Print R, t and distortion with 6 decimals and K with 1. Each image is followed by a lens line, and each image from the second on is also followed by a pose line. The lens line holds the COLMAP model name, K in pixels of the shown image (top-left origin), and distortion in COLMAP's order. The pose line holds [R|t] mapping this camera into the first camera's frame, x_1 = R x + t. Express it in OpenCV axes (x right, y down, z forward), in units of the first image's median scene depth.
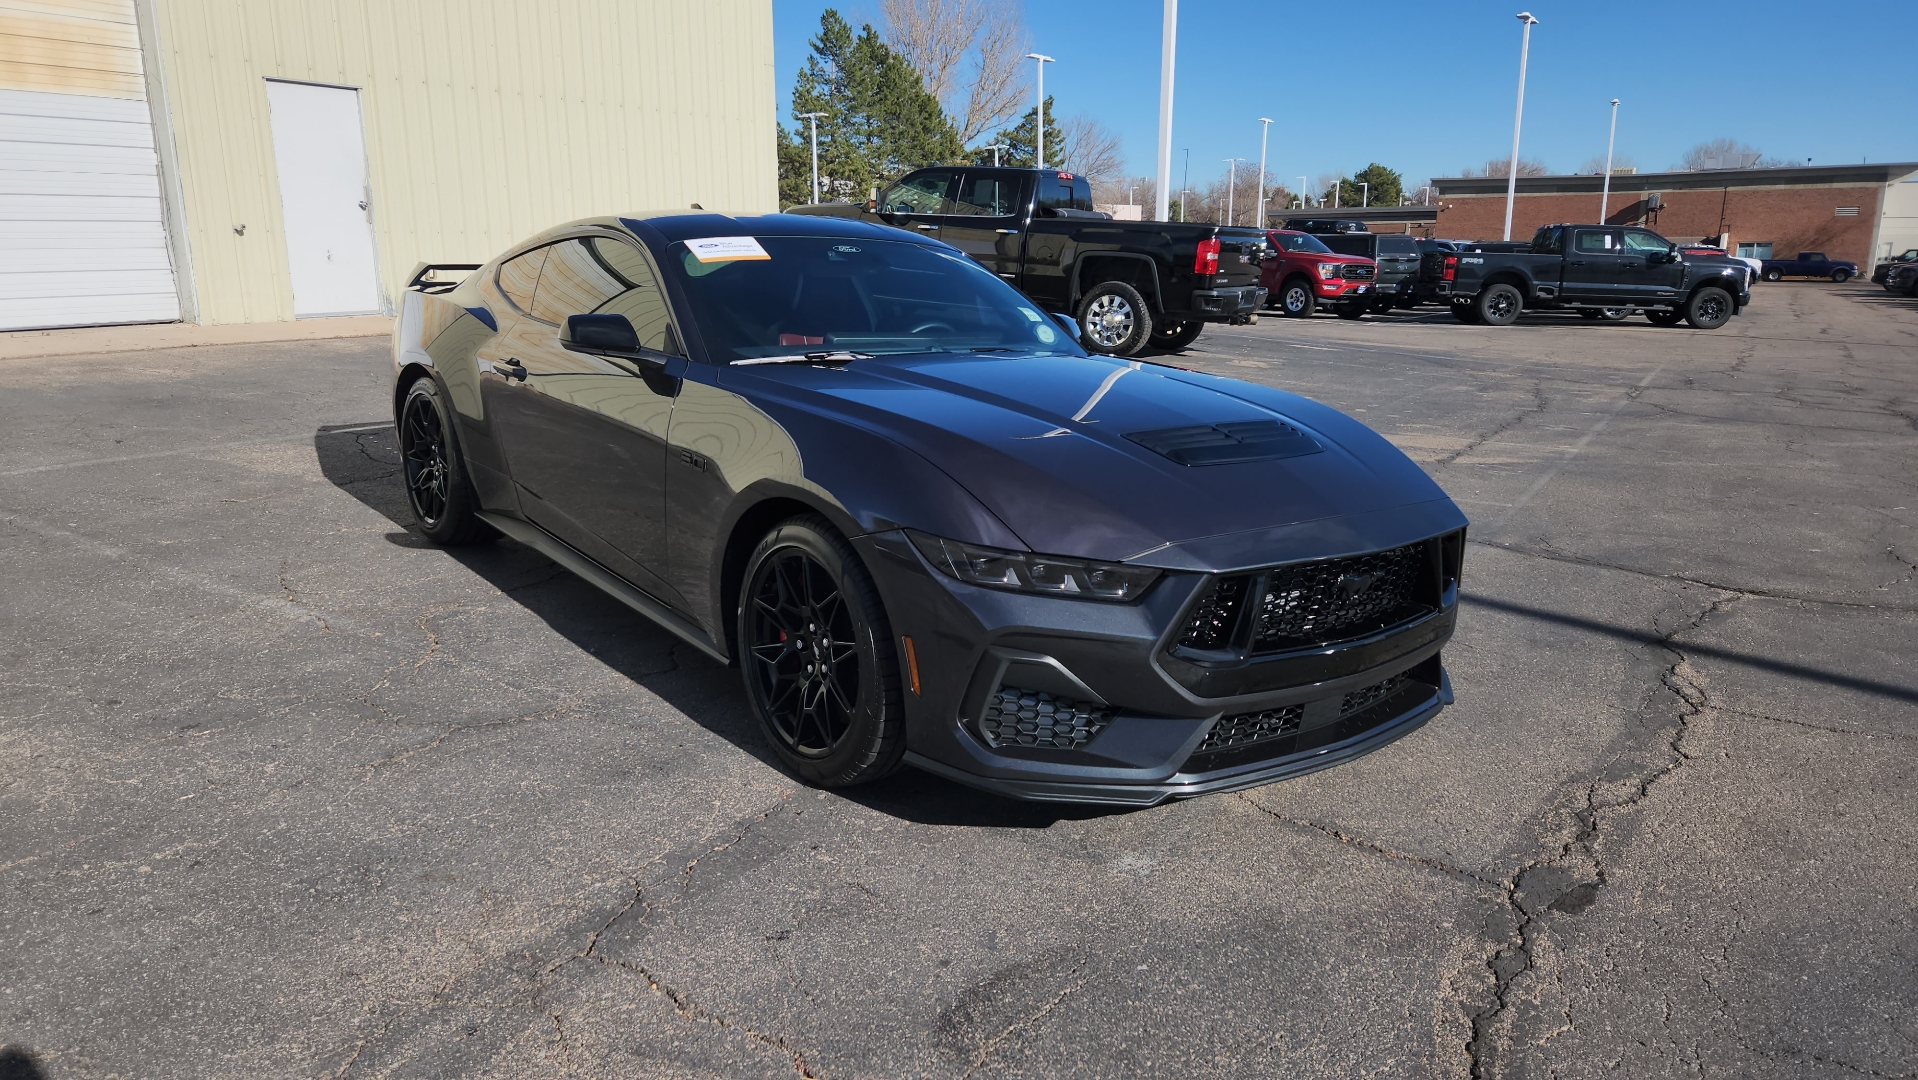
lens RADIAL K [[1286.4, 0, 920.8], [0, 1286.4, 530.2], [0, 0, 1]] dist [0.069322, -0.054680]
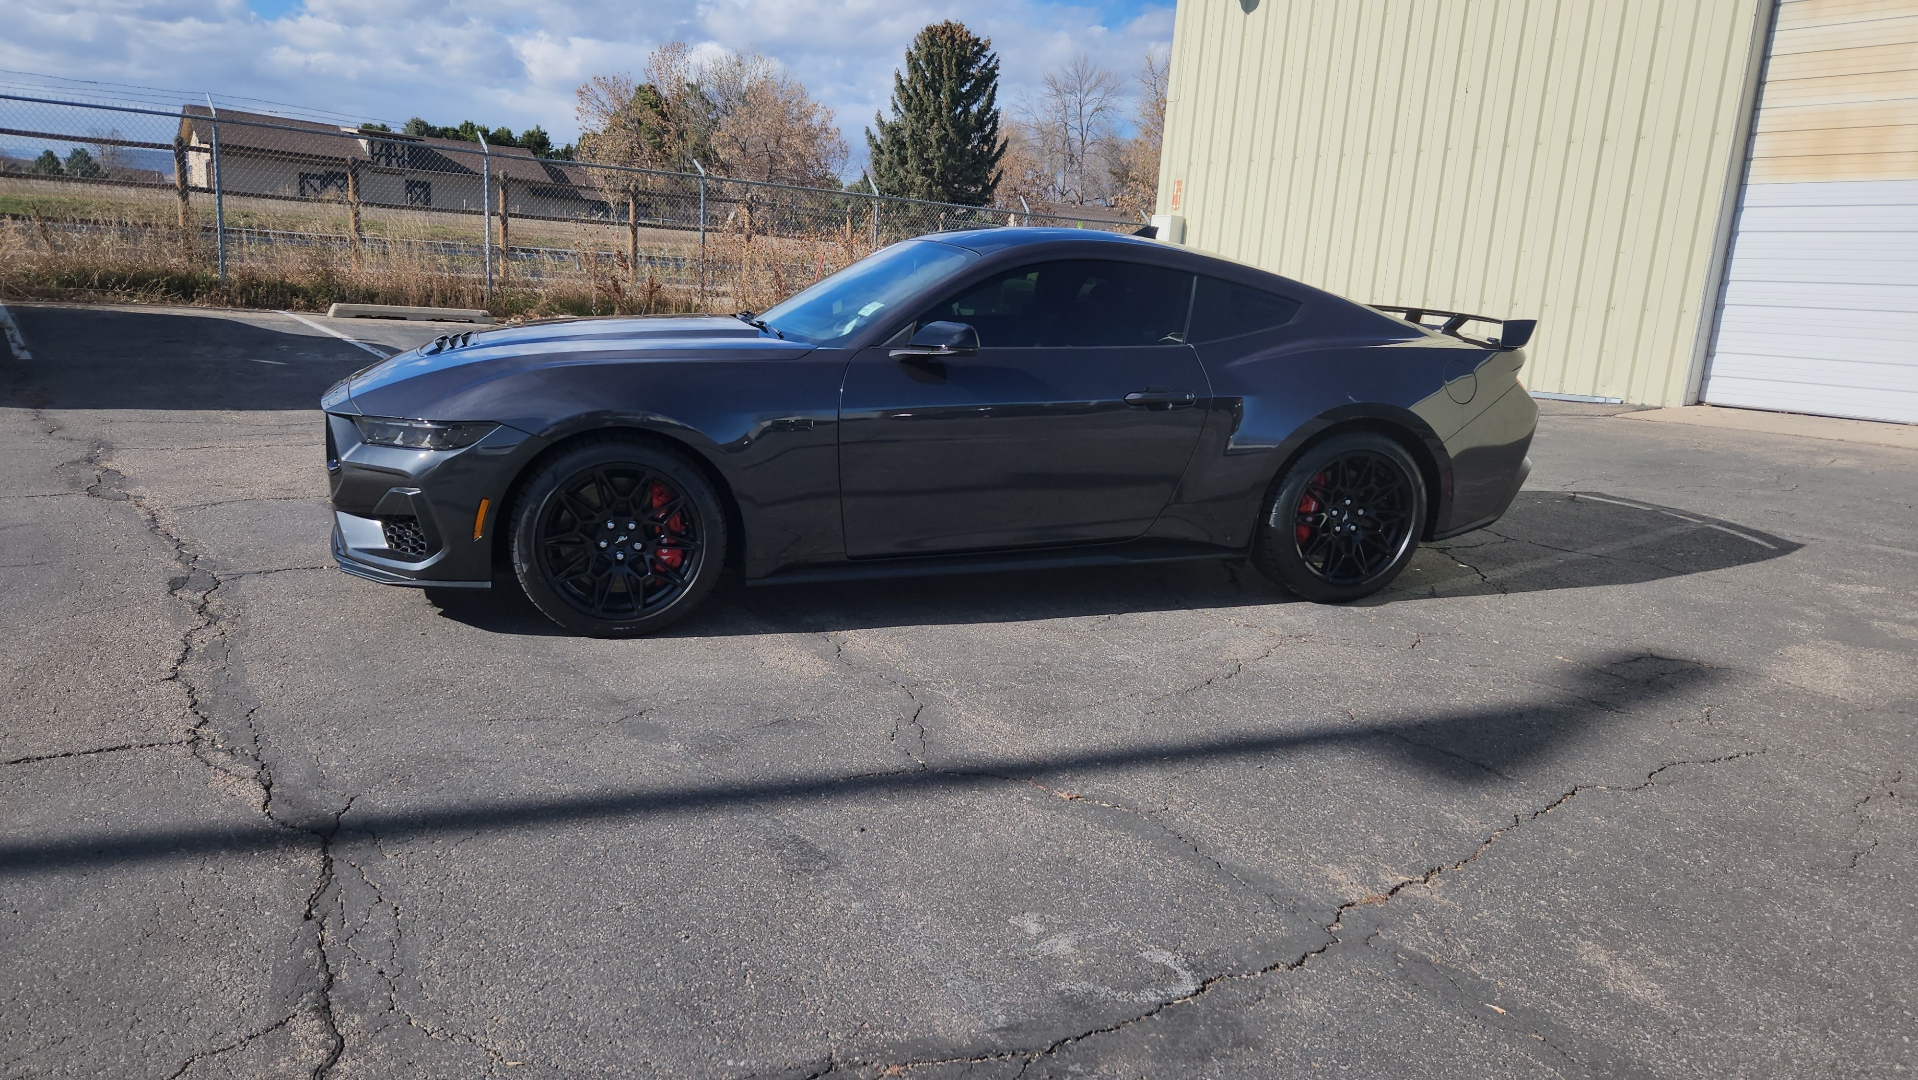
lens RADIAL K [[1275.0, 0, 927.1], [0, 1275.0, 564.7], [0, 0, 1]] dist [0.073187, -0.060278]
pose [[-0.359577, 0.175770, -0.916411, 1.275915], [-0.270034, 0.920474, 0.282504, -0.353266], [0.893189, 0.349044, -0.283517, 1.769202]]
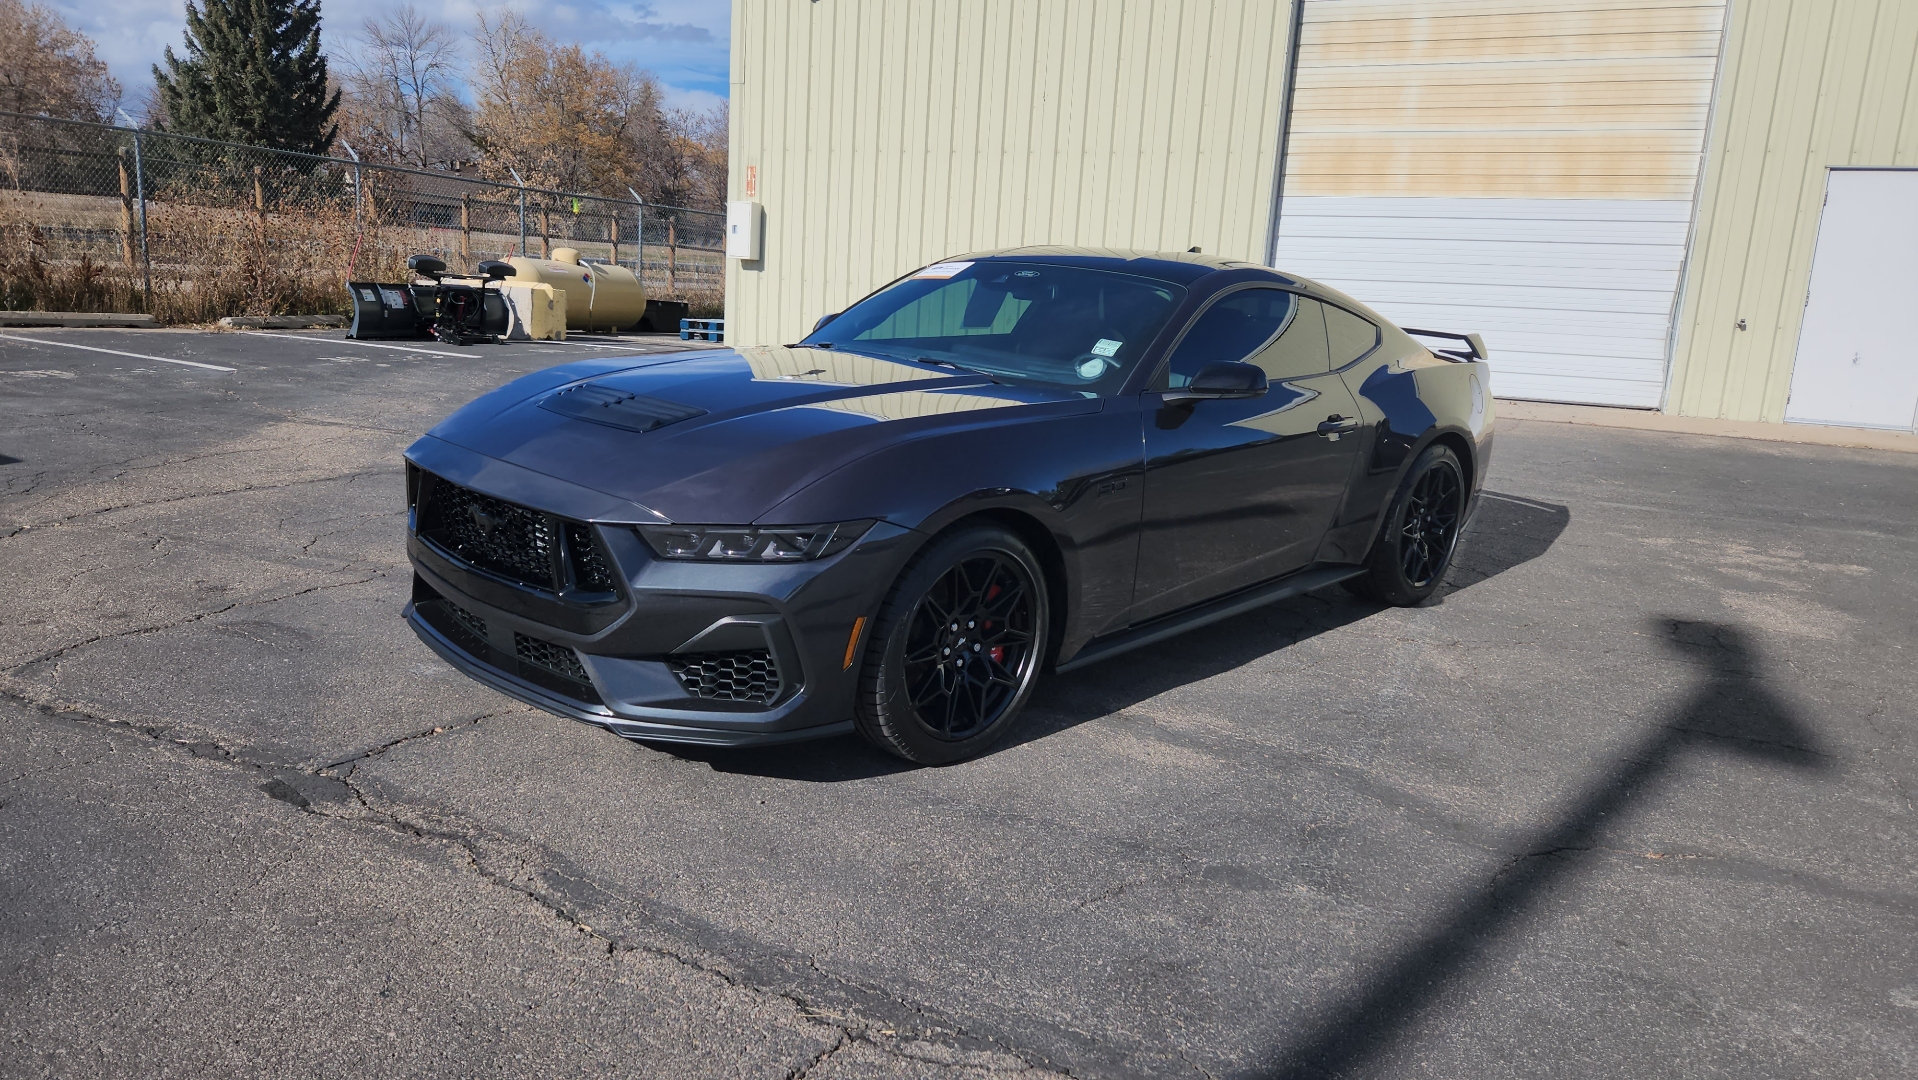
lens RADIAL K [[1279.7, 0, 928.2], [0, 1279.7, 551.4], [0, 0, 1]] dist [0.068126, -0.053192]
pose [[0.127489, 0.198797, -0.971713, 1.217089], [-0.280100, 0.947045, 0.157001, -0.178036], [0.951468, 0.252161, 0.176421, 0.973838]]
